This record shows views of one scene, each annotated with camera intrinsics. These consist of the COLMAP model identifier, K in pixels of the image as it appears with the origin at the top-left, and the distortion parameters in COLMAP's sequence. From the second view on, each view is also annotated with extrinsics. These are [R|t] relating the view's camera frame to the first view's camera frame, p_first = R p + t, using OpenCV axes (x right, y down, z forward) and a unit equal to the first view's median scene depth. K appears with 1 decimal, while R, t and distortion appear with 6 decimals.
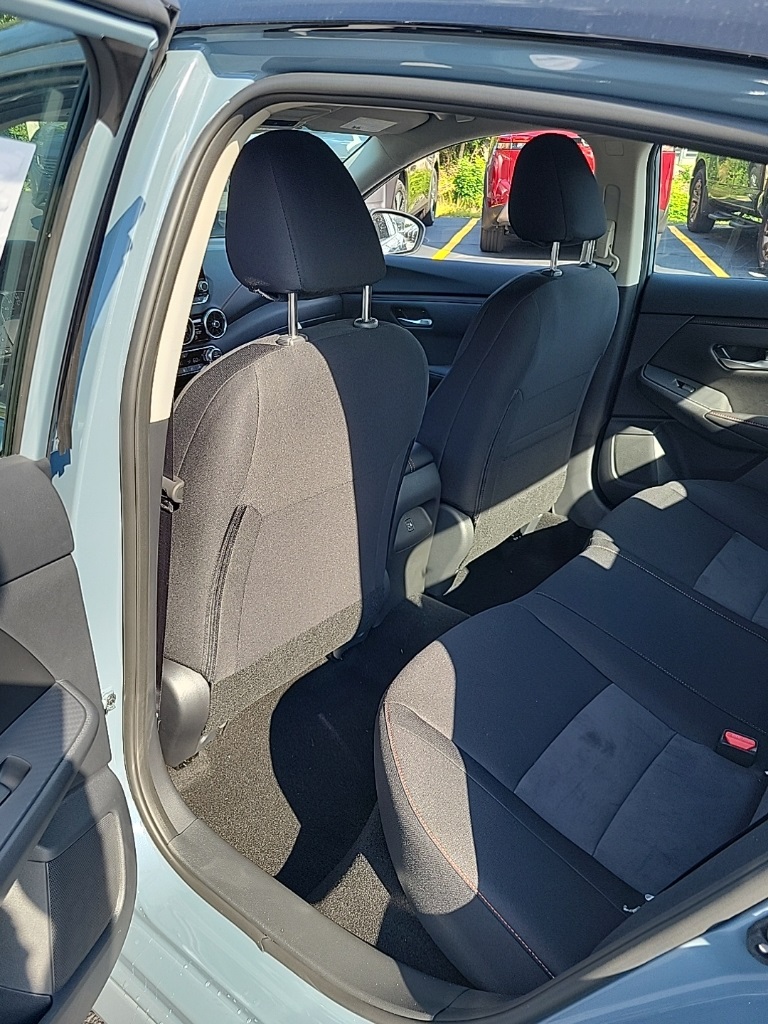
lens RADIAL K [[786.3, 0, 384.0], [0, 786.3, 512.0], [0, 0, 1]] dist [0.049589, -0.032609]
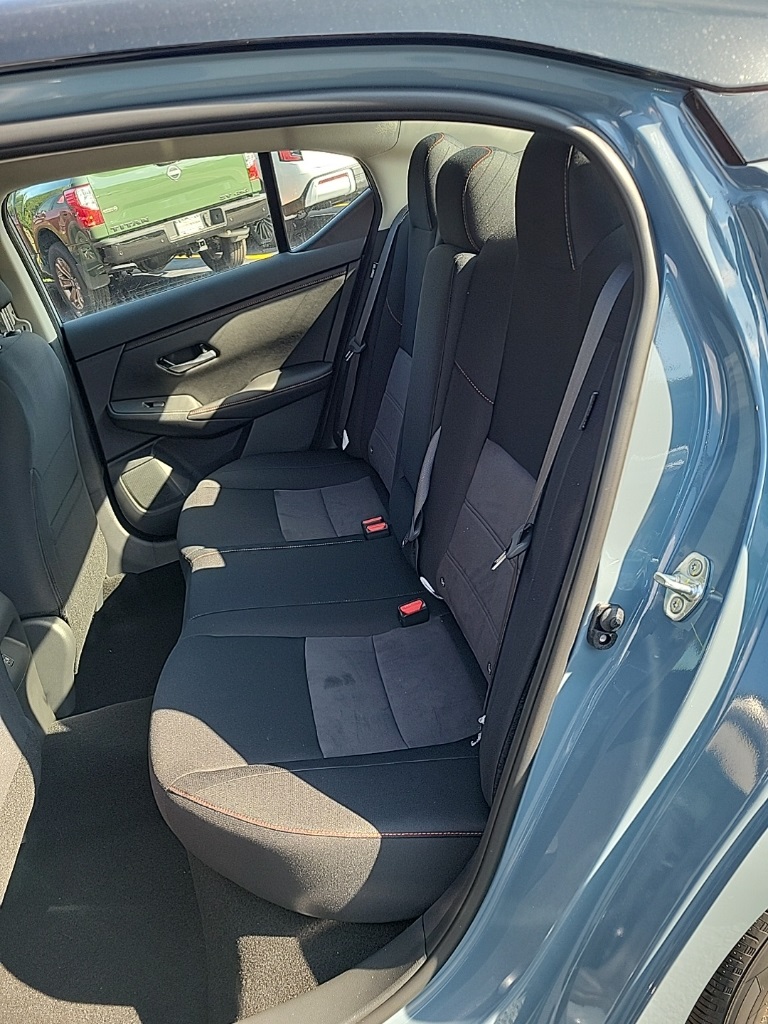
lens RADIAL K [[784.8, 0, 388.7], [0, 784.8, 497.3], [0, 0, 1]] dist [0.049330, -0.039687]
pose [[0.618997, -0.485974, 0.616986, -0.142750], [0.543640, 0.832081, 0.109984, -0.000145], [-0.566832, 0.267339, 0.779251, 0.029804]]
